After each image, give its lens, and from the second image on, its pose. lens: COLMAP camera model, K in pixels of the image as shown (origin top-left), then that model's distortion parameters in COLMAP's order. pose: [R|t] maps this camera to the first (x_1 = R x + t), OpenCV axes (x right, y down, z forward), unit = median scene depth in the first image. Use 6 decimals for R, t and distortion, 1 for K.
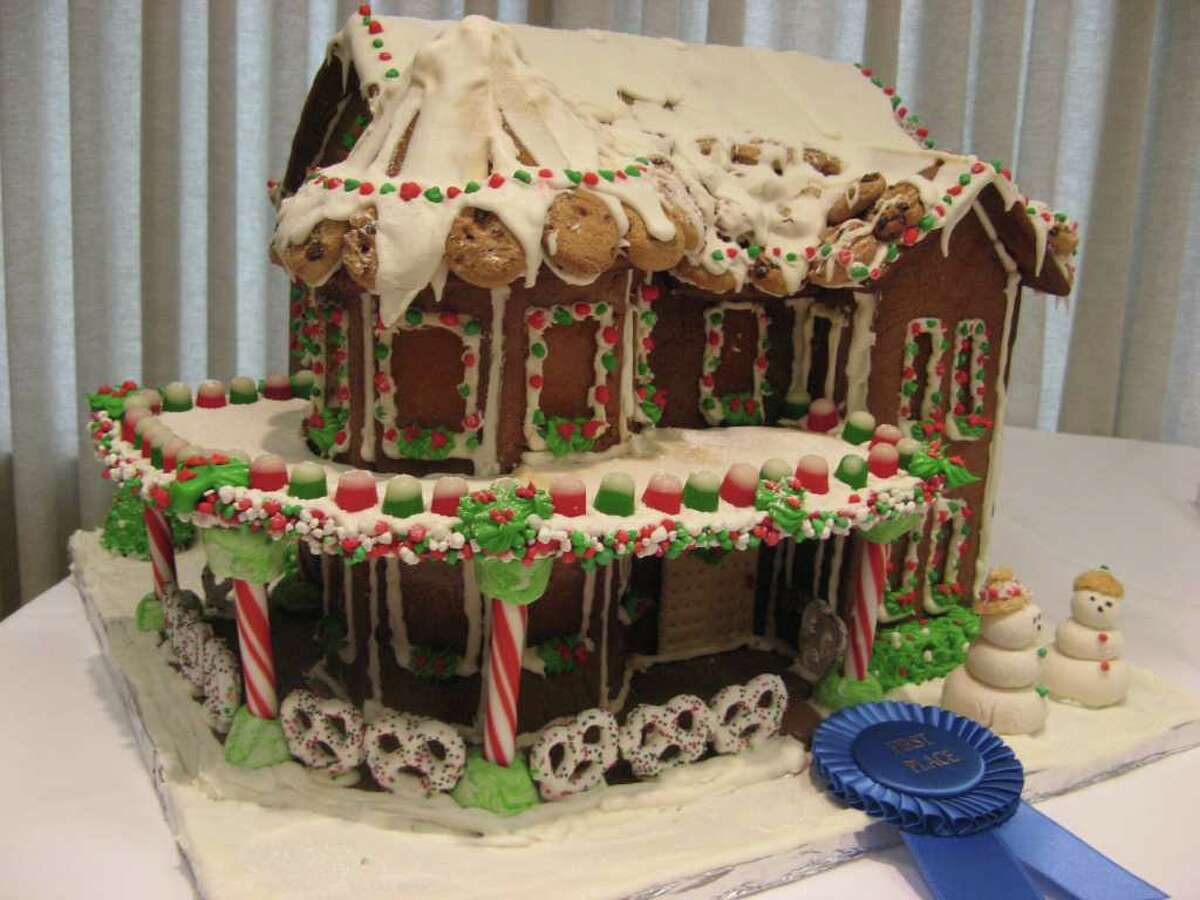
lens RADIAL K [[1227.6, 0, 600.0], [0, 1227.6, 450.0], [0, 0, 1]] dist [-0.205428, 0.202000]
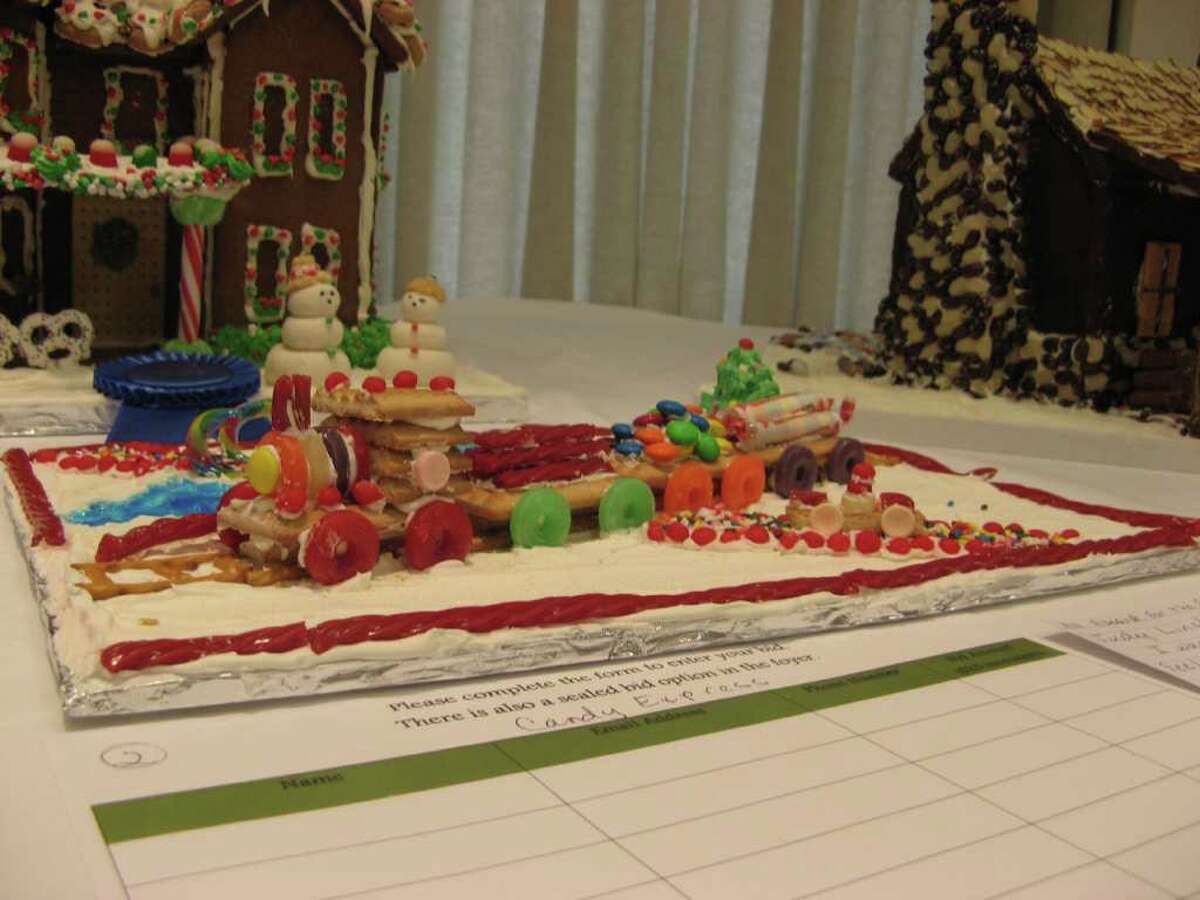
lens RADIAL K [[1227.6, 0, 600.0], [0, 1227.6, 450.0], [0, 0, 1]] dist [-0.205428, 0.202000]
pose [[0.999708, 0.013606, -0.019986, 0.676132], [-0.014401, 0.999089, -0.040175, 0.349287], [0.019421, 0.040451, 0.998993, -0.239329]]
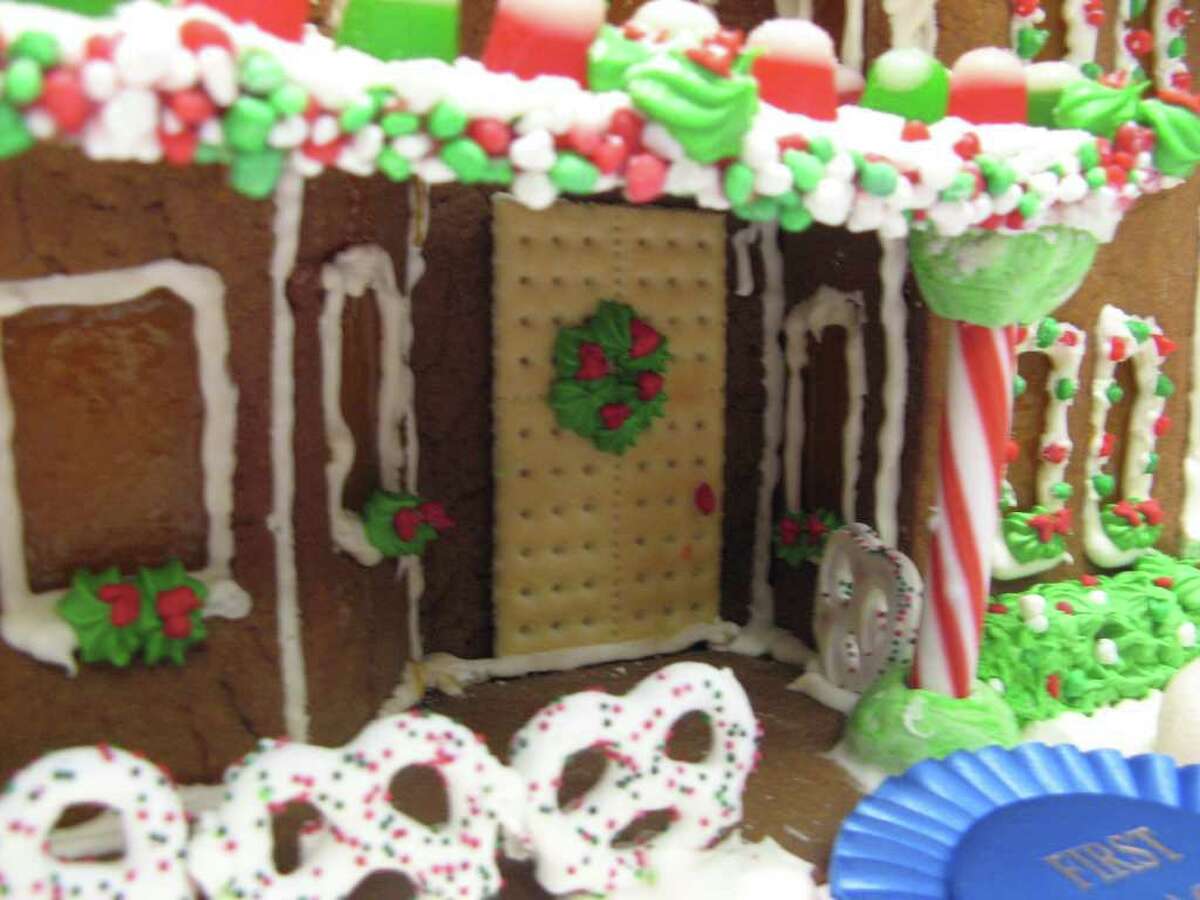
lens RADIAL K [[1227.6, 0, 600.0], [0, 1227.6, 450.0], [0, 0, 1]] dist [-0.205428, 0.202000]
pose [[0.997734, -0.030916, -0.059756, 0.124056], [0.026013, 0.996362, -0.081153, 0.139767], [0.062048, 0.079415, 0.994909, 0.597151]]
